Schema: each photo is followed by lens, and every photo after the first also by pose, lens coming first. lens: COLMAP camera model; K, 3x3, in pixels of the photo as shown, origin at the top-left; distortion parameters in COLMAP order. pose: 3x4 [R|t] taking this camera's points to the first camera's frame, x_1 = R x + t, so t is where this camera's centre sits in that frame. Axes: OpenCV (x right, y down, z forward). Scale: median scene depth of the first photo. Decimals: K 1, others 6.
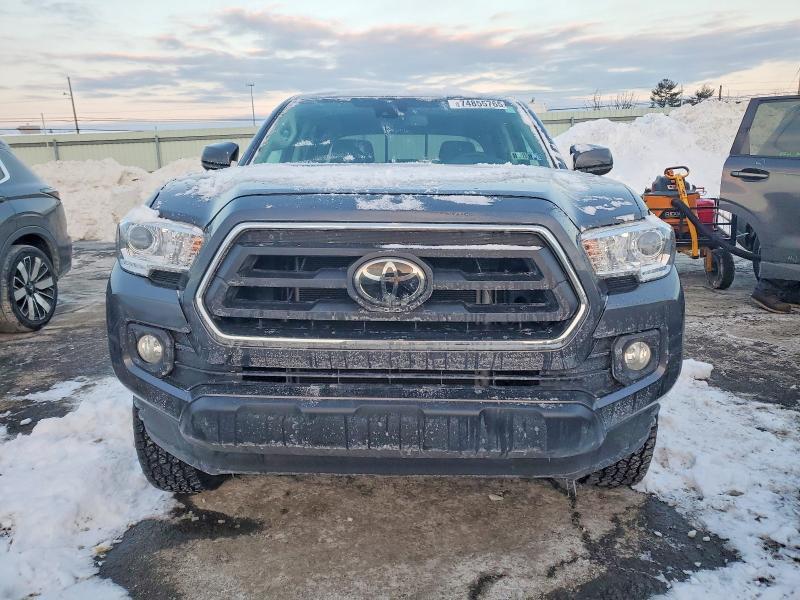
lens RADIAL K [[621.0, 0, 394.0], [0, 621.0, 279.3], [0, 0, 1]] dist [0.012805, 0.001244]
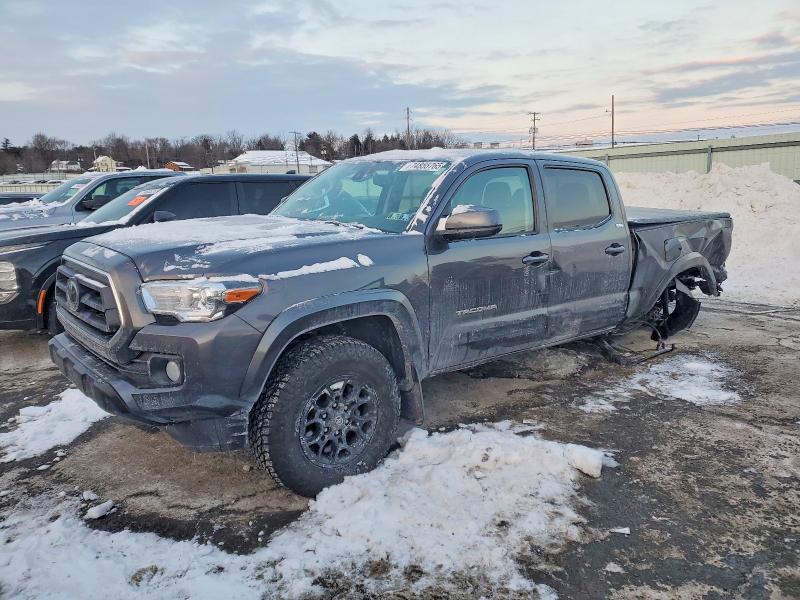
lens RADIAL K [[621.0, 0, 399.5], [0, 621.0, 300.4], [0, 0, 1]] dist [0.012805, 0.001244]
pose [[0.673475, 0.146506, -0.724546, 1.490843], [-0.134208, 0.988107, 0.075051, -0.183630], [0.726924, 0.046695, 0.685128, 0.322988]]
